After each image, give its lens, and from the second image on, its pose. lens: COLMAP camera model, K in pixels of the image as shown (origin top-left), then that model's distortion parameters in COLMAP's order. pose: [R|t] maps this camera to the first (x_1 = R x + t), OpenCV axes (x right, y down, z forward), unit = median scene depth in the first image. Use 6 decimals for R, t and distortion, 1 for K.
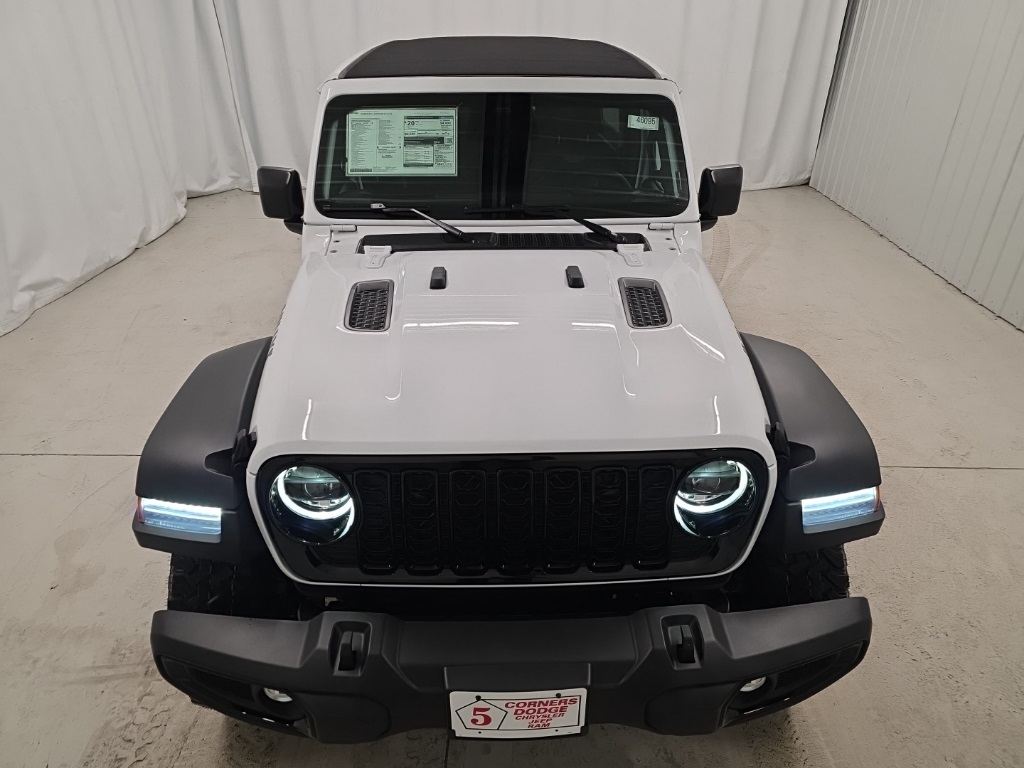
lens RADIAL K [[693.4, 0, 512.0], [0, 693.4, 384.0], [0, 0, 1]] dist [0.058376, -0.046569]
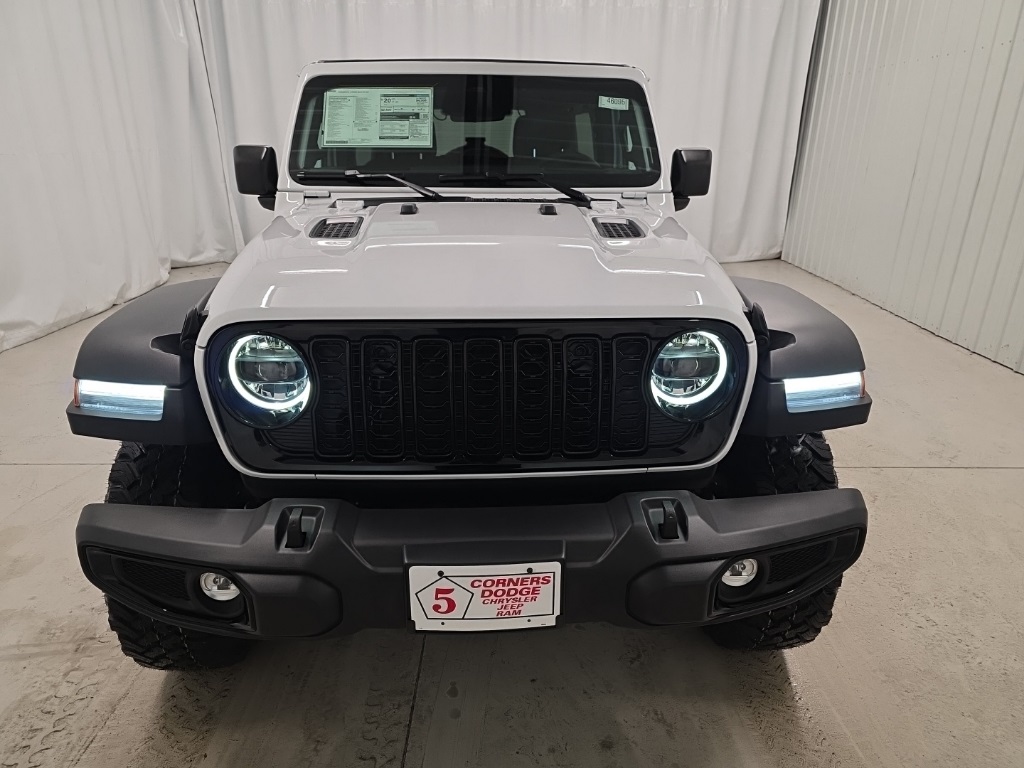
lens RADIAL K [[698.7, 0, 516.5], [0, 698.7, 386.6], [0, 0, 1]] dist [0.051724, -0.041392]
pose [[0.999631, -0.003658, 0.026913, 0.017759], [0.007712, 0.988330, -0.152133, 0.239751], [-0.026043, 0.152284, 0.987994, 0.048769]]
